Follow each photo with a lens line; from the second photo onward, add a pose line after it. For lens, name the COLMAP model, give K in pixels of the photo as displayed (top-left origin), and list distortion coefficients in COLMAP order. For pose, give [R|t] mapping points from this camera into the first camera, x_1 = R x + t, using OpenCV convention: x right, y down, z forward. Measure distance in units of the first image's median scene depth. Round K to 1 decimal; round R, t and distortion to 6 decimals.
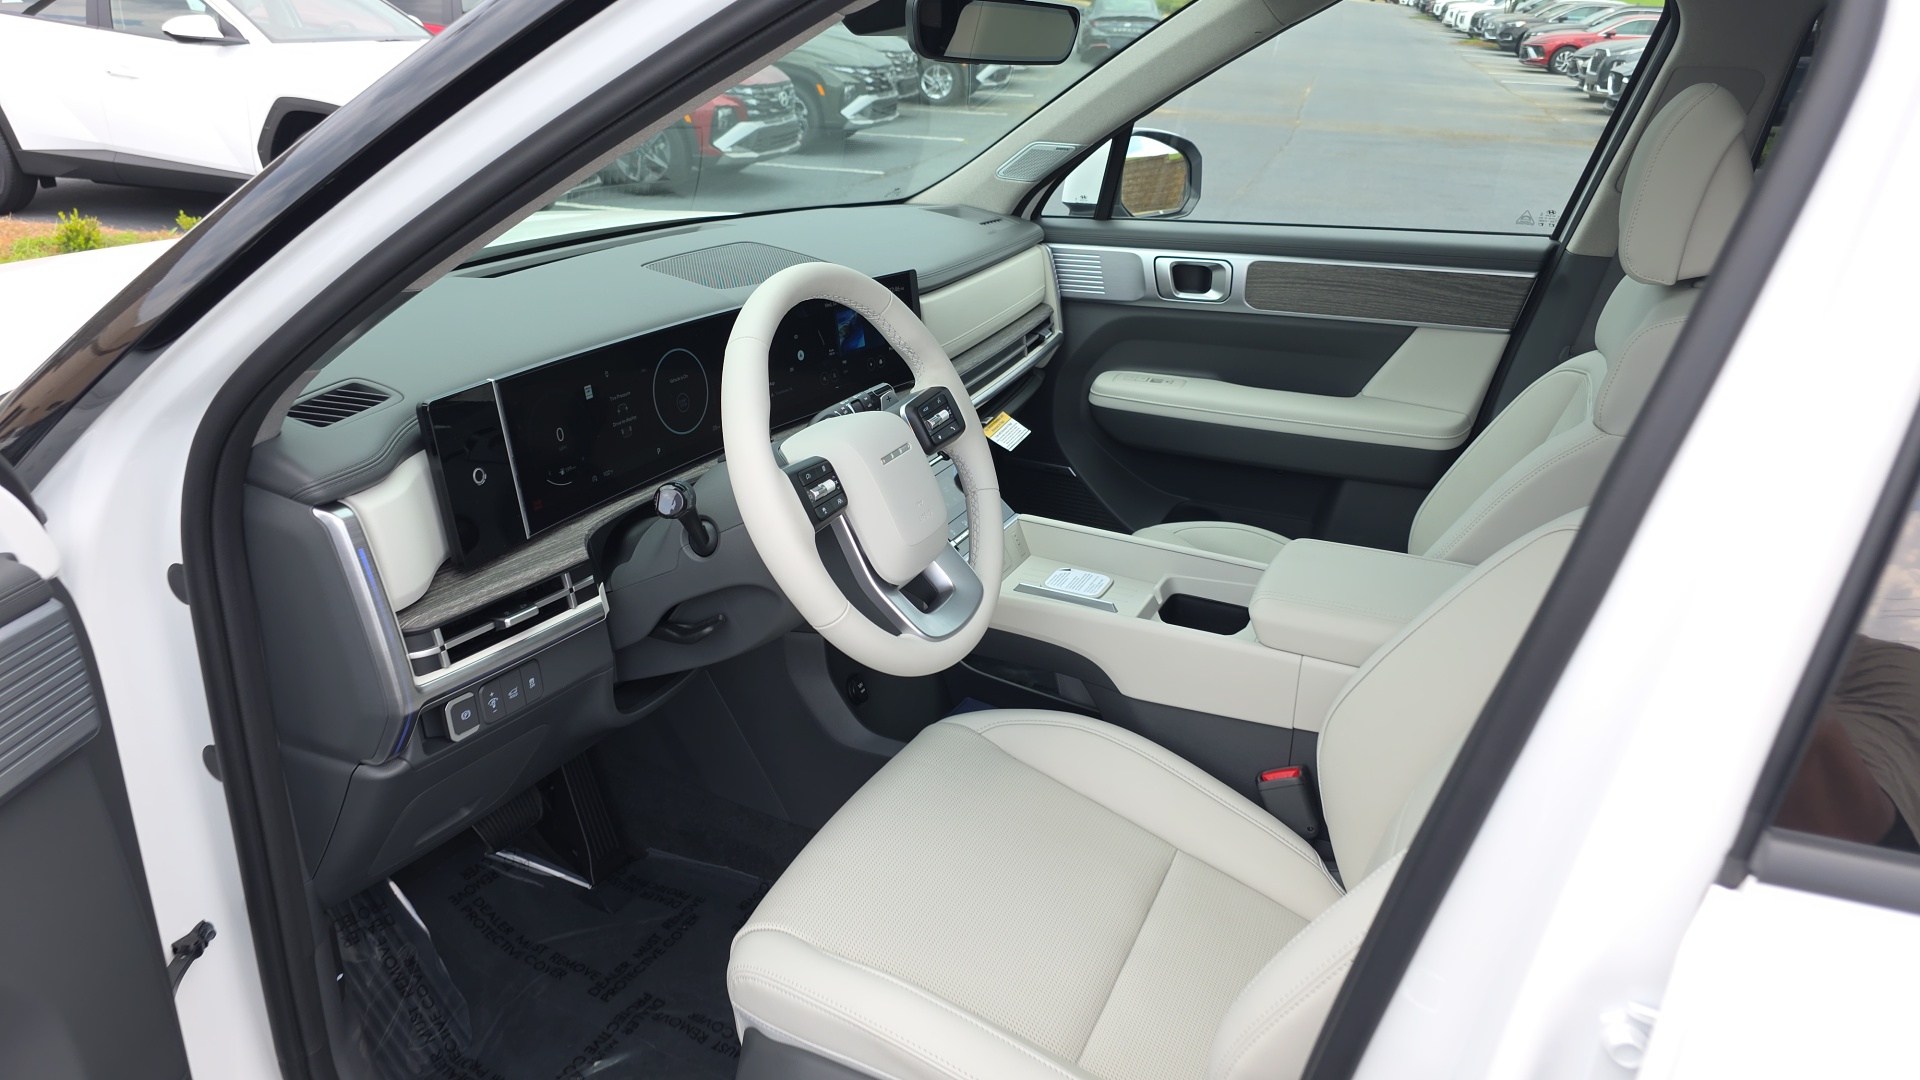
lens RADIAL K [[1293.7, 0, 951.5], [0, 1293.7, 536.5], [0, 0, 1]] dist [0.050906, -0.002187]
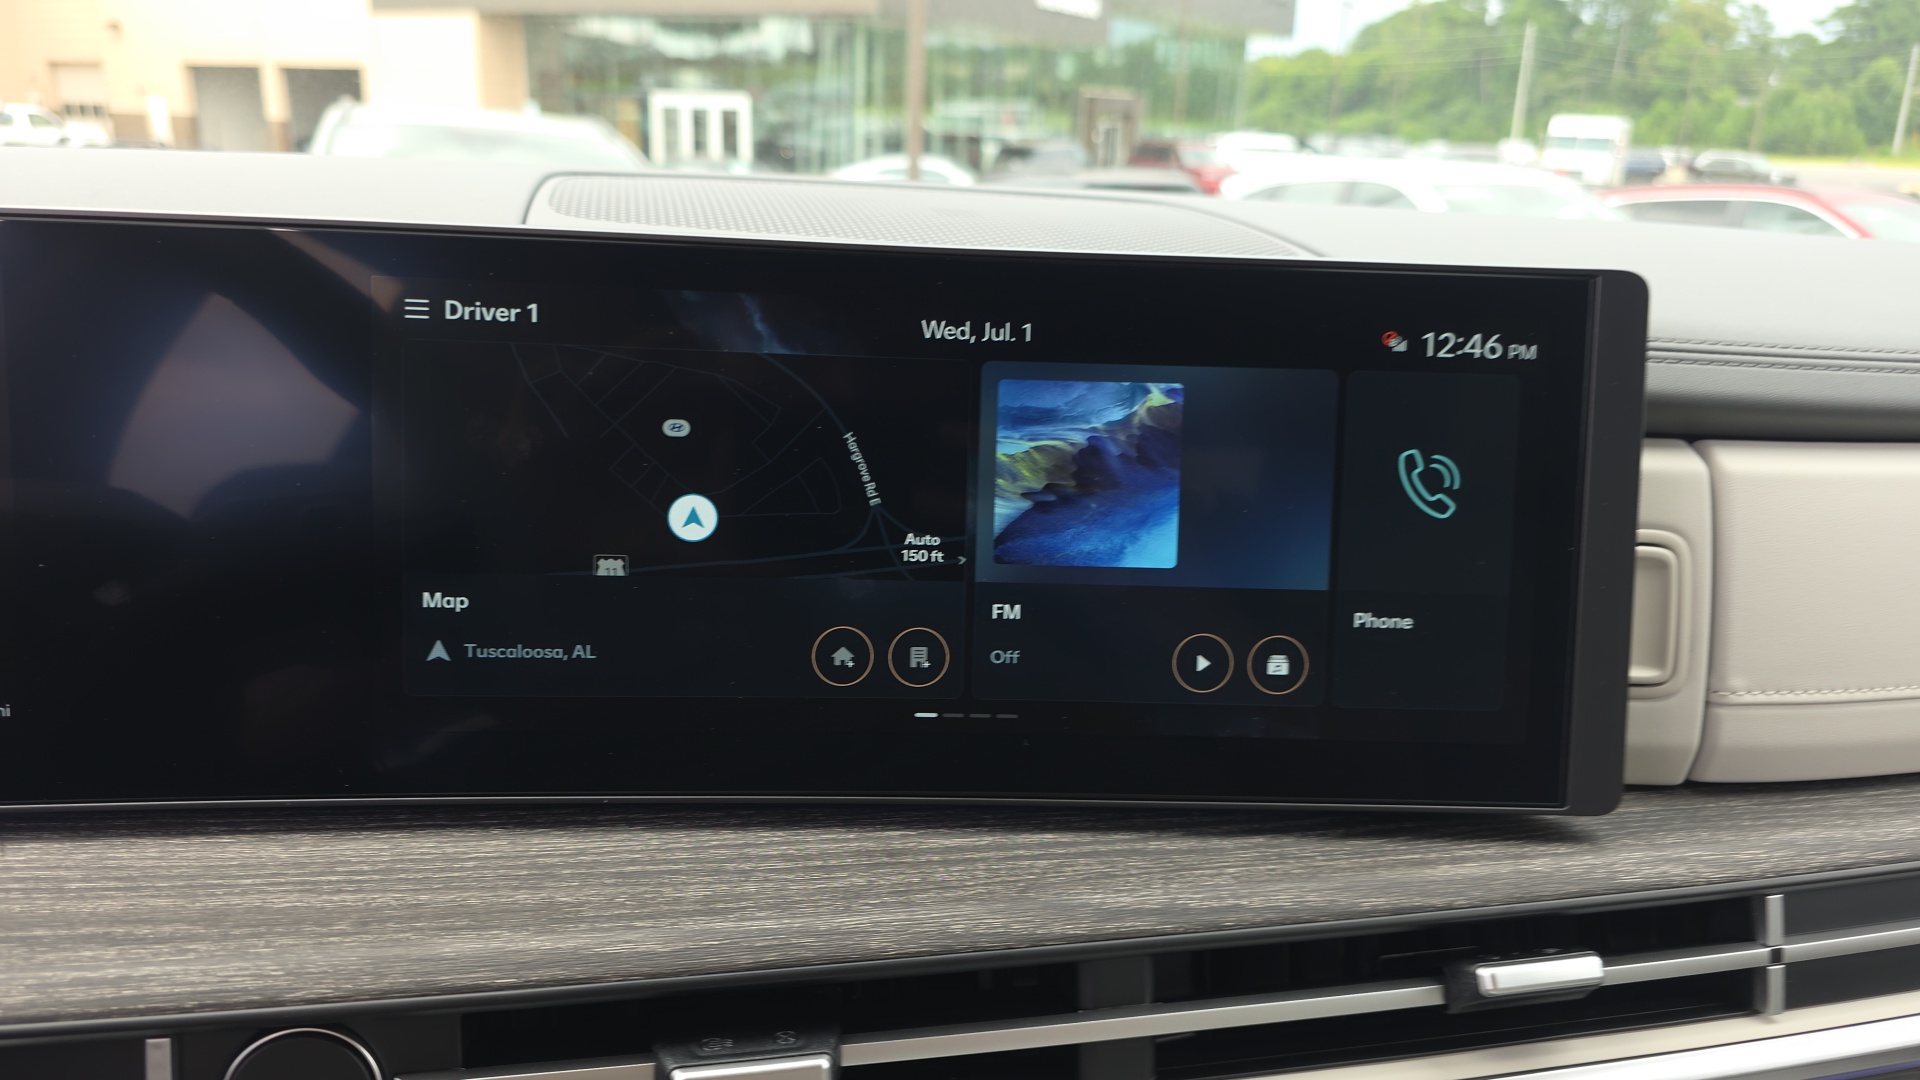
lens RADIAL K [[1323.5, 0, 926.5], [0, 1323.5, 526.5], [0, 0, 1]] dist [0.068687, -0.107602]
pose [[0.606507, 0.163724, -0.778038, 0.055007], [-0.309542, 0.949984, -0.041392, -0.100257], [0.732347, 0.265940, 0.626852, 0.631915]]
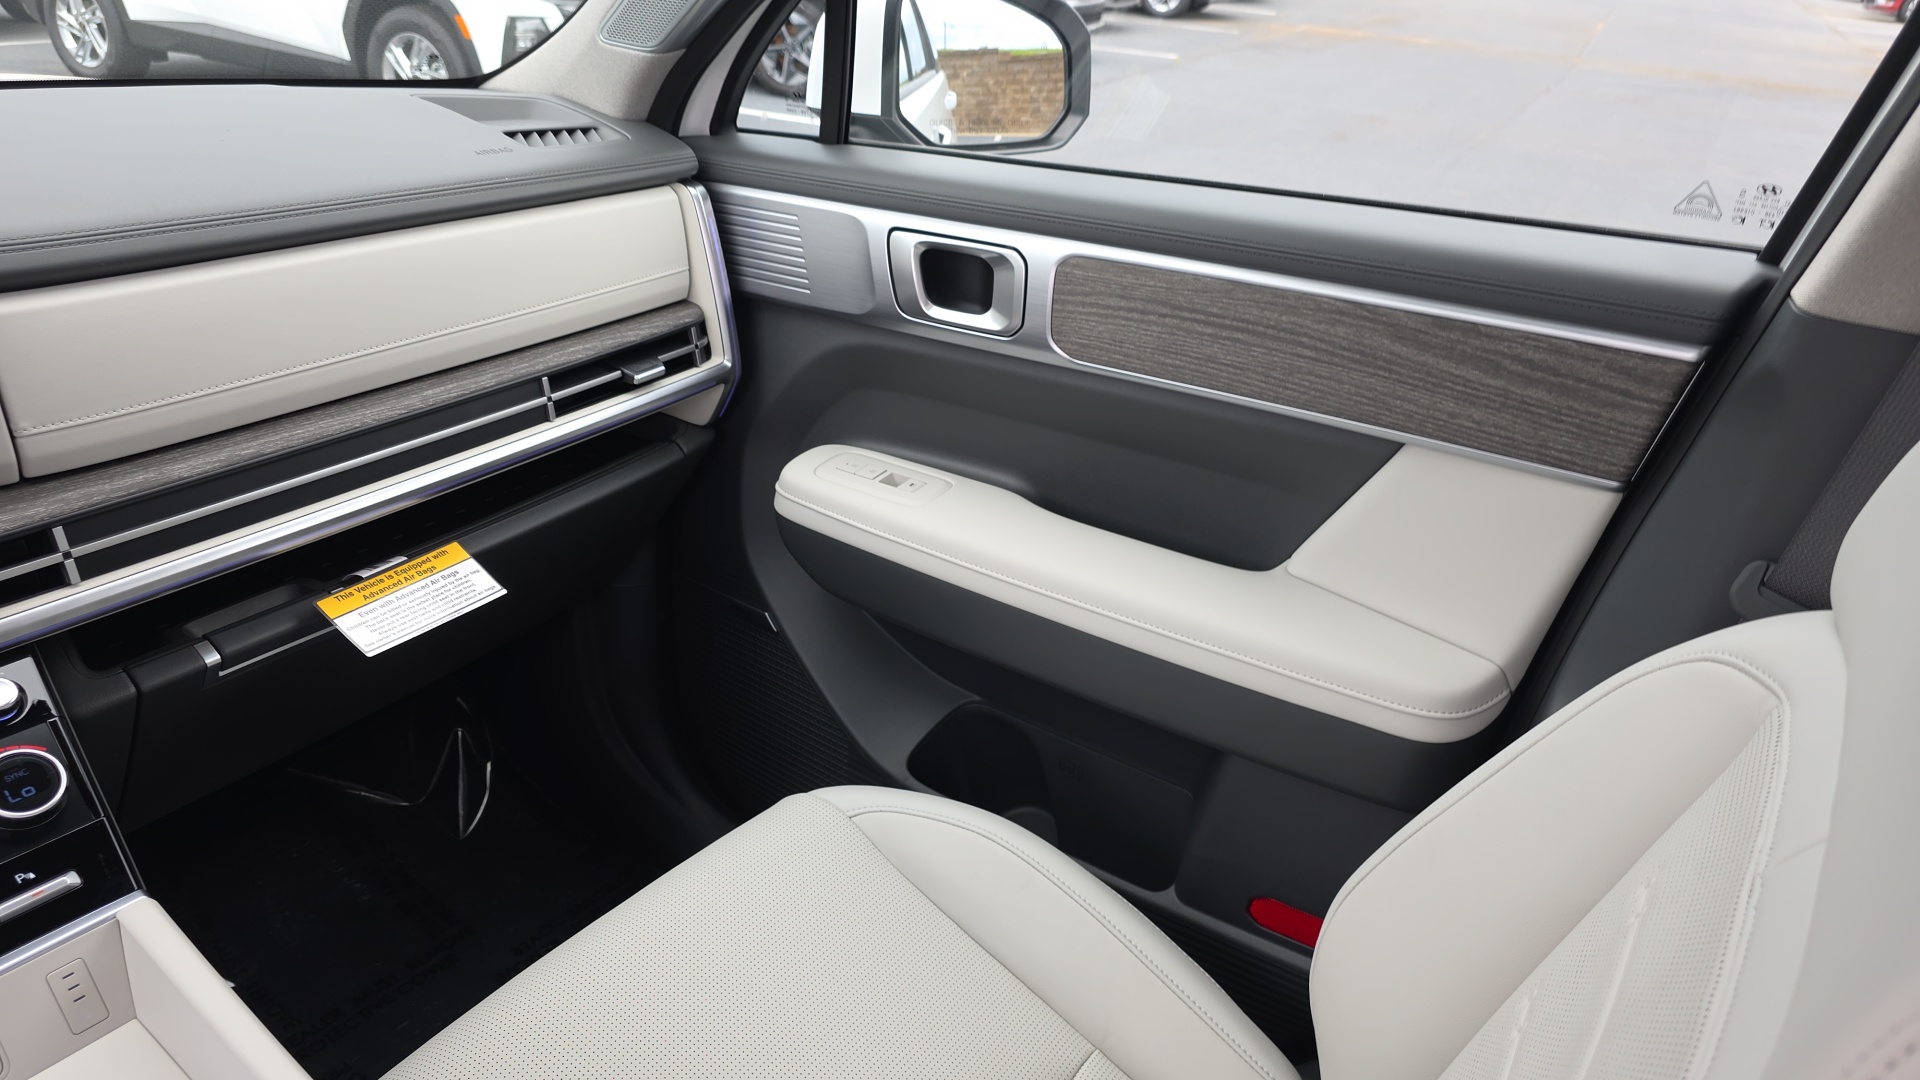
lens RADIAL K [[1299.9, 0, 960.0], [0, 1299.9, 540.0], [0, 0, 1]] dist [0.068725, -0.073802]
pose [[0.982829, 0.104710, -0.151929, 0.271433], [-0.096315, 0.993441, 0.061623, -0.135387], [0.157385, -0.045932, 0.986469, 0.533432]]
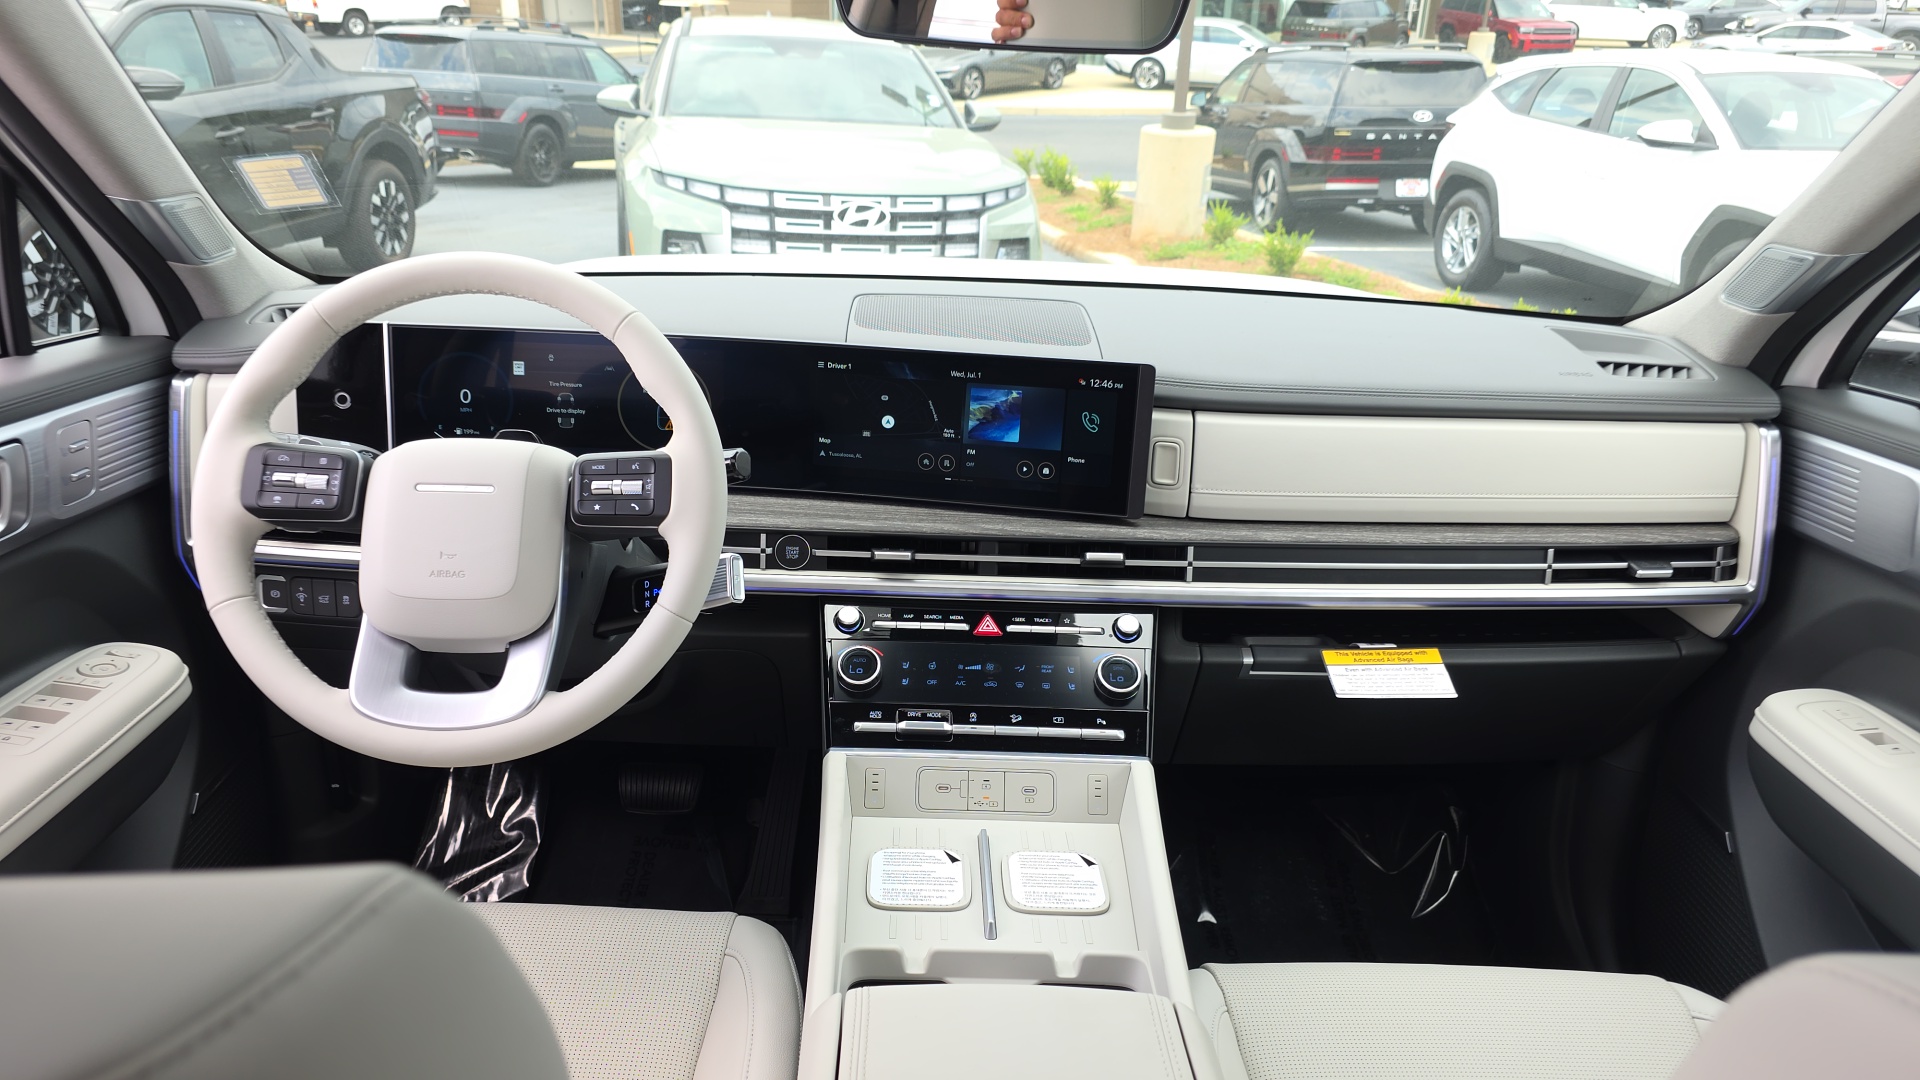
lens RADIAL K [[1288.9, 0, 938.7], [0, 1288.9, 515.6], [0, 0, 1]] dist [0.084322, -0.095123]
pose [[0.429811, 0.272381, -0.860855, 0.423983], [-0.355654, 0.927408, 0.115867, -0.134330], [0.829924, 0.256365, 0.495483, 0.458209]]
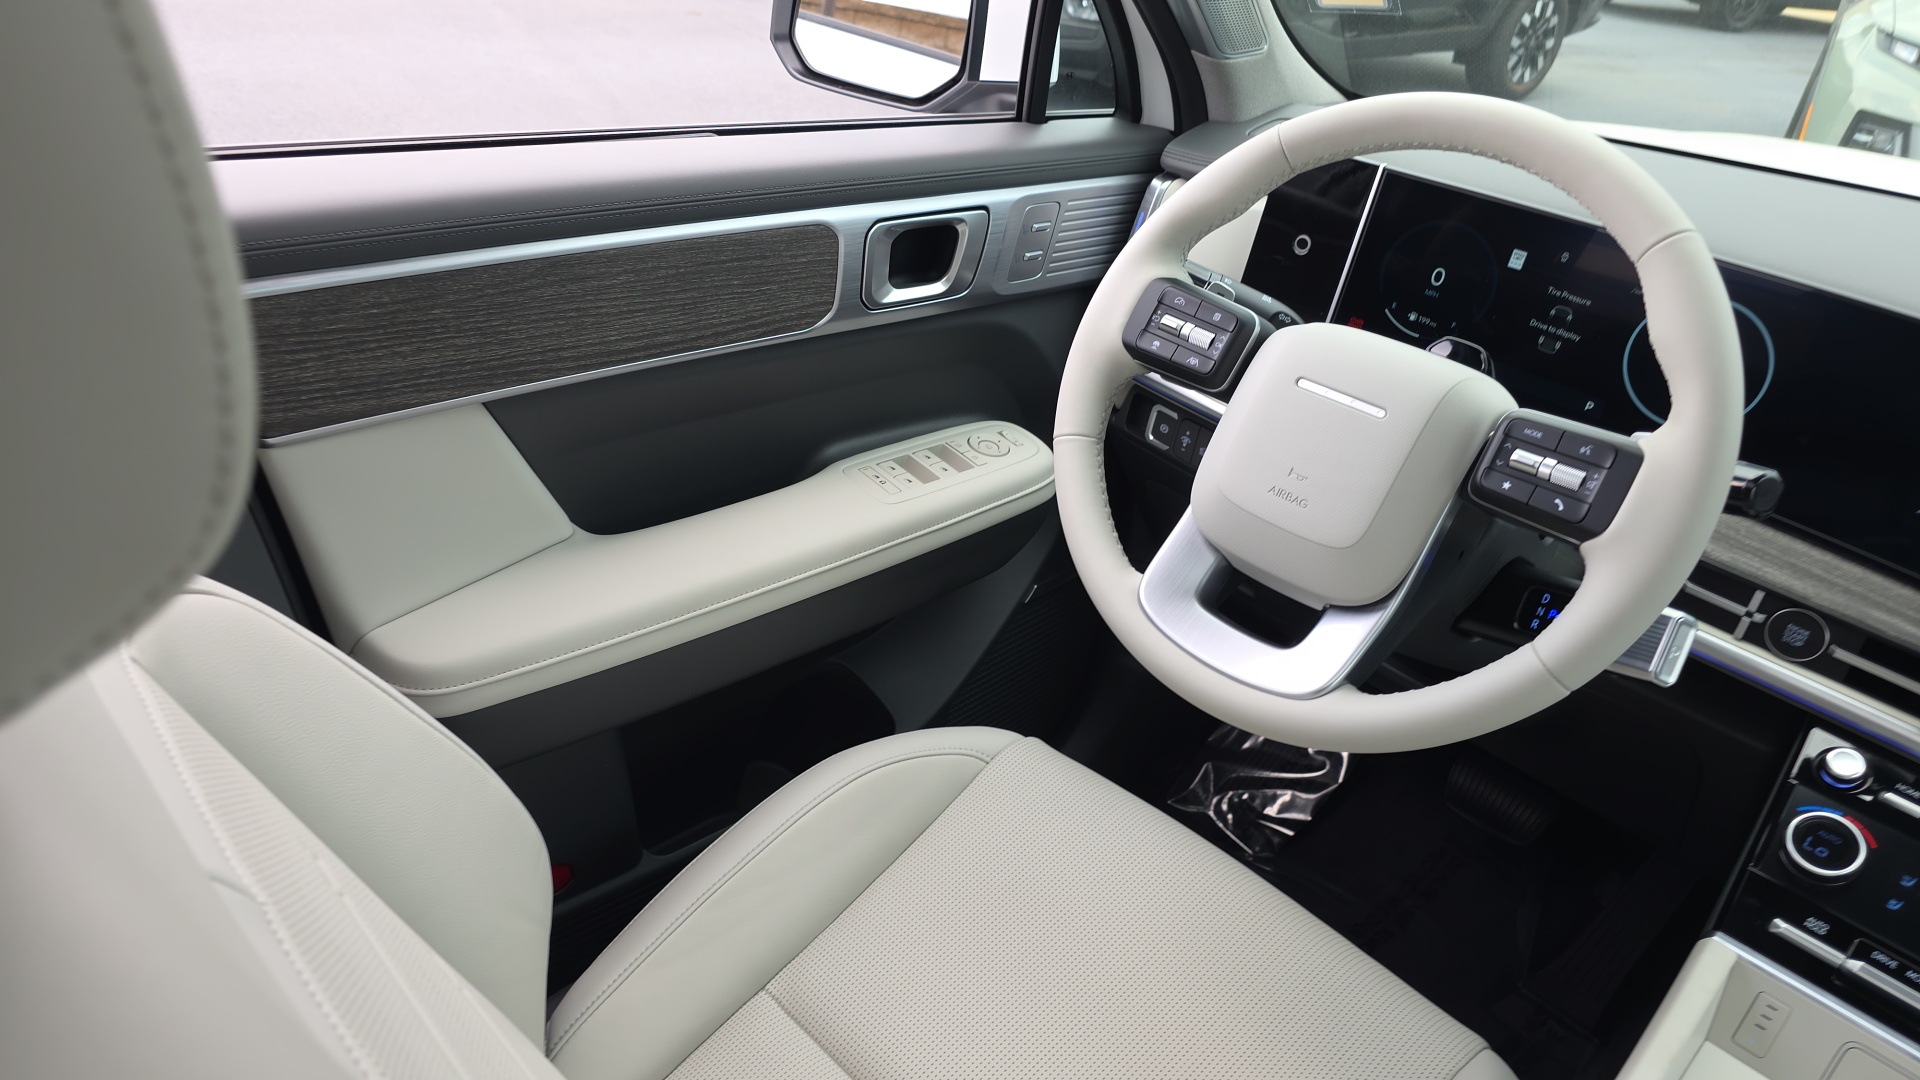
lens RADIAL K [[1308.7, 0, 903.3], [0, 1308.7, 526.5], [0, 0, 1]] dist [0.037851, -0.038483]
pose [[-0.373350, 0.395587, -0.839119, 0.321212], [-0.441901, 0.719475, 0.535799, -0.143955], [0.815680, 0.570848, -0.093806, 0.495616]]
